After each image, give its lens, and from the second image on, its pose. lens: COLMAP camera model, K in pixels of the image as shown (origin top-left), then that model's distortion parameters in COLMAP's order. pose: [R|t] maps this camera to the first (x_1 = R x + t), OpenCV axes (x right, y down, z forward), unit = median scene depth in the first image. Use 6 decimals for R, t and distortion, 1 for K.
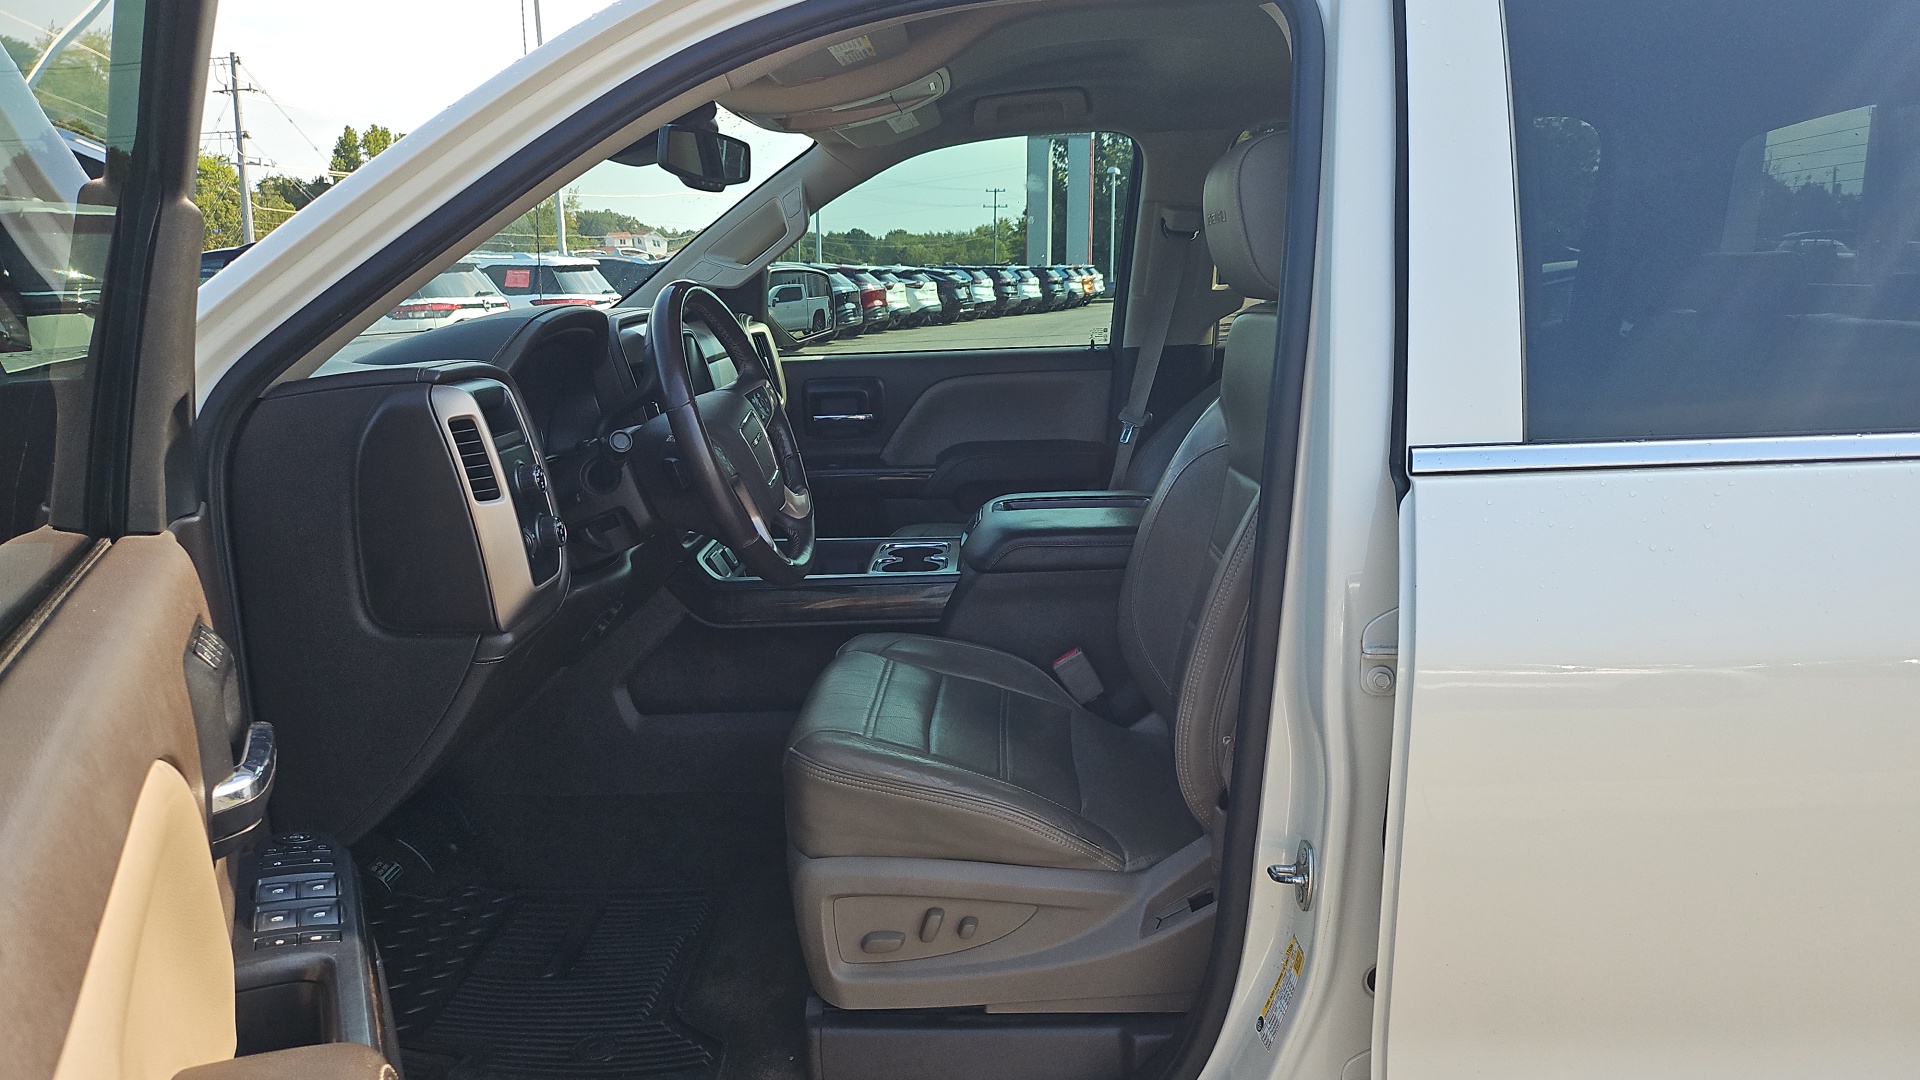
lens RADIAL K [[1352.7, 0, 1017.7], [0, 1352.7, 532.5], [0, 0, 1]] dist [-0.053087, 0.070792]
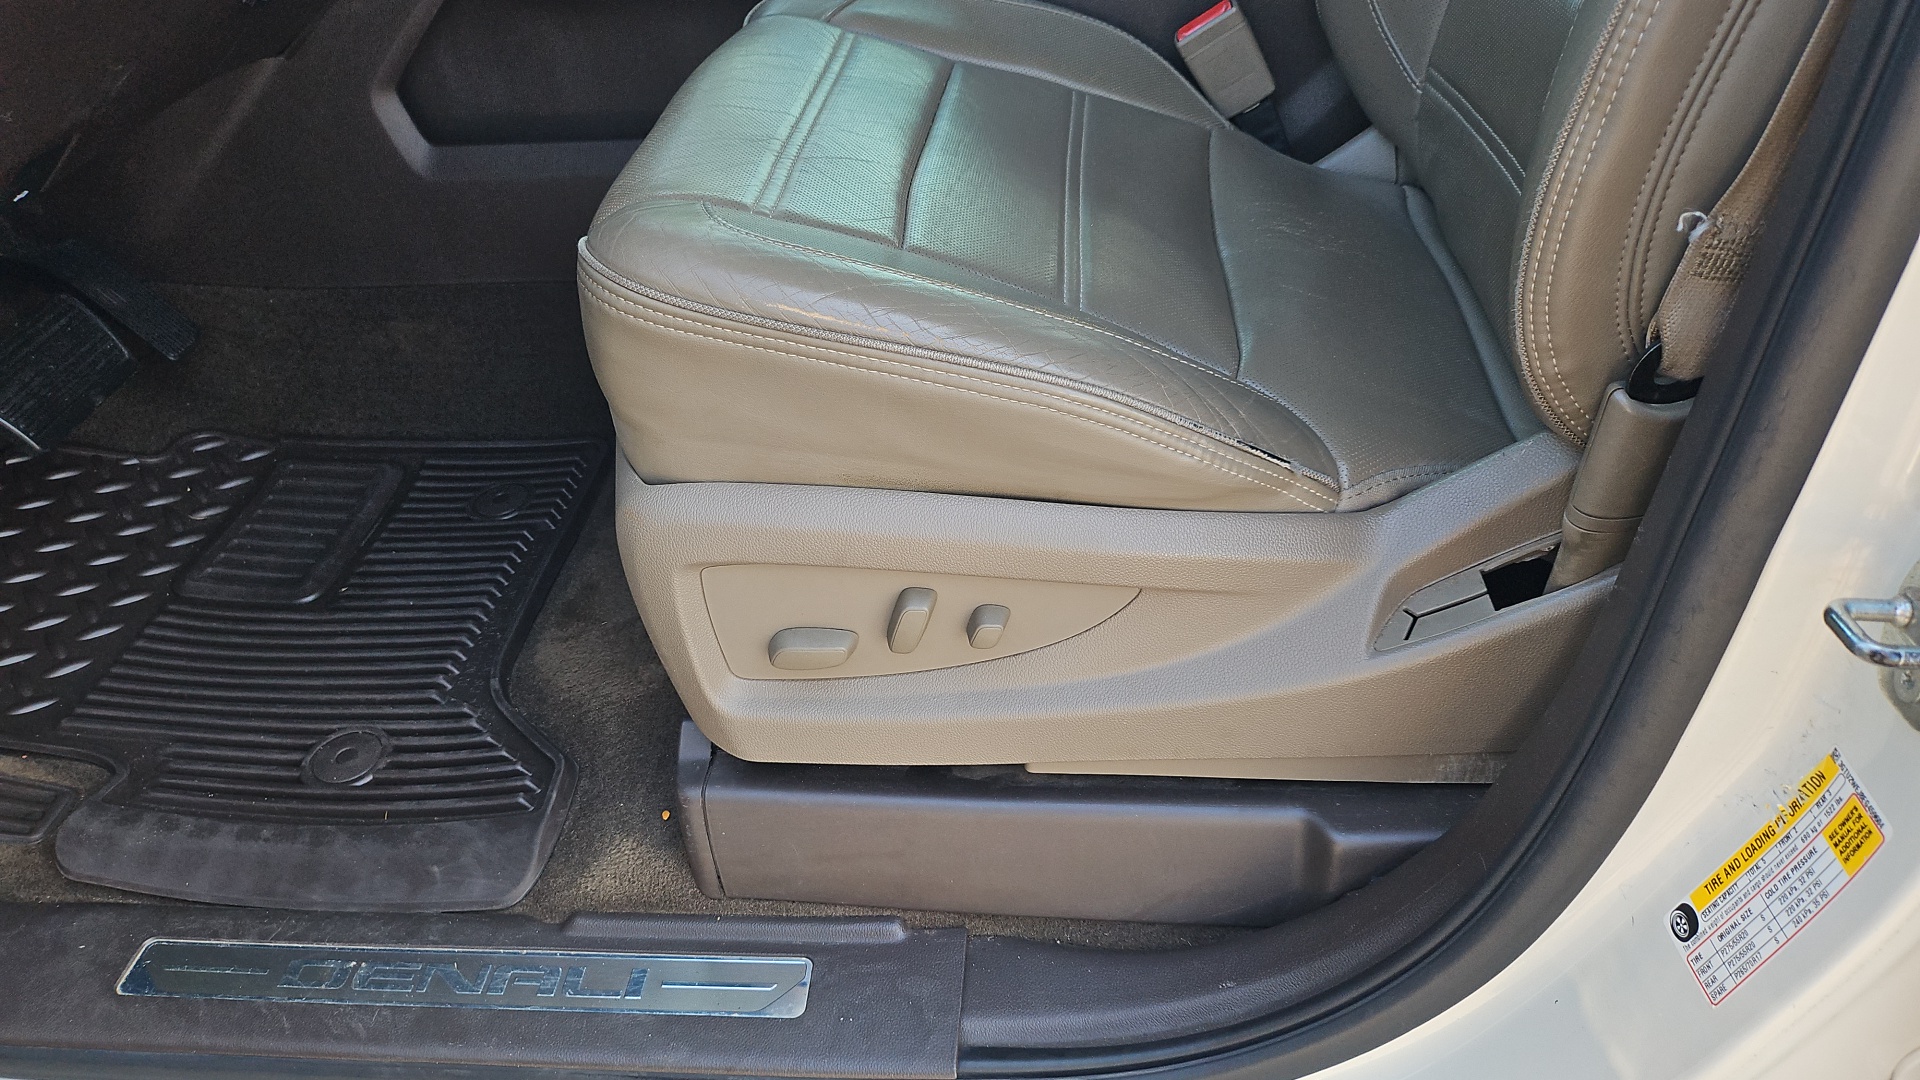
lens RADIAL K [[1505.0, 0, 914.8], [0, 1505.0, 576.8], [0, 0, 1]] dist [0.091361, -0.094142]
pose [[0.993202, 0.022683, -0.114169, -0.002773], [0.026299, 0.911739, 0.409928, 0.061078], [0.113391, -0.410144, 0.904945, 0.519812]]
